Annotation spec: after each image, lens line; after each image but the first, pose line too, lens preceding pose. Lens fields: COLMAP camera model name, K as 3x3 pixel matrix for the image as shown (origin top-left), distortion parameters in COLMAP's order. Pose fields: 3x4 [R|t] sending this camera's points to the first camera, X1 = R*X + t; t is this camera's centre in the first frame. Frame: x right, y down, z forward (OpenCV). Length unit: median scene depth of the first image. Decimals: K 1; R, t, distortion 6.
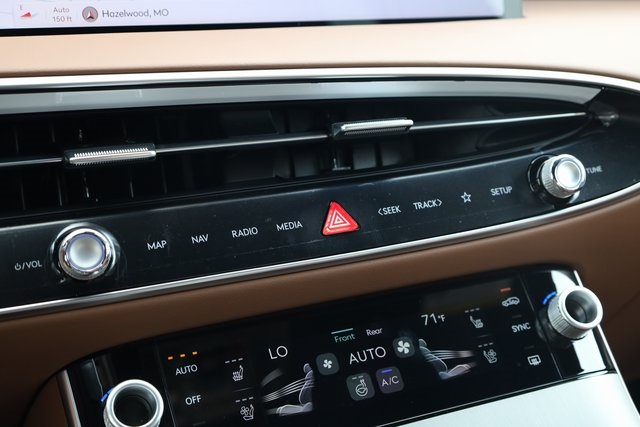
lens RADIAL K [[916.5, 0, 318.7], [0, 916.5, 211.9], [0, 0, 1]] dist [0.007813, 0.000000]
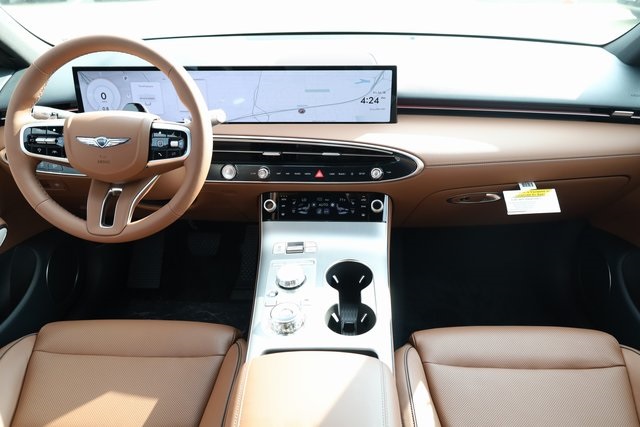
lens RADIAL K [[444.7, 0, 323.0], [0, 444.7, 214.5], [0, 0, 1]] dist [-0.007602, -0.000253]
pose [[0.878111, 0.240369, -0.413696, 0.948197], [-0.115902, 0.945757, 0.303497, -0.449636], [0.464207, -0.218555, 0.858339, -0.849298]]
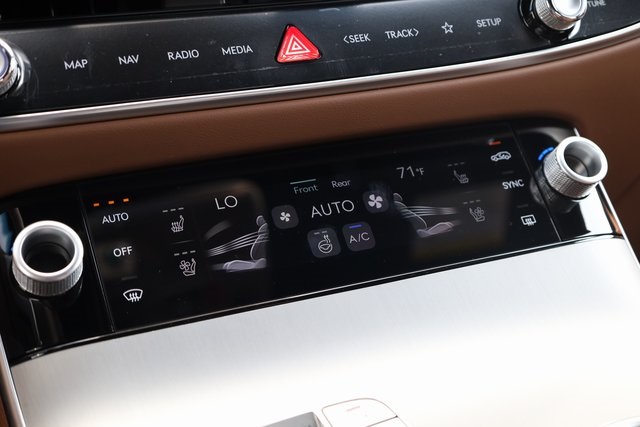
lens RADIAL K [[916.5, 0, 318.4], [0, 916.5, 212.4], [0, 0, 1]] dist [0.007813, 0.000000]
pose [[0.999952, -0.009424, 0.002776, 0.037557], [0.009408, 0.999939, 0.005861, 0.154444], [-0.002831, -0.005834, 0.999979, 0.148792]]
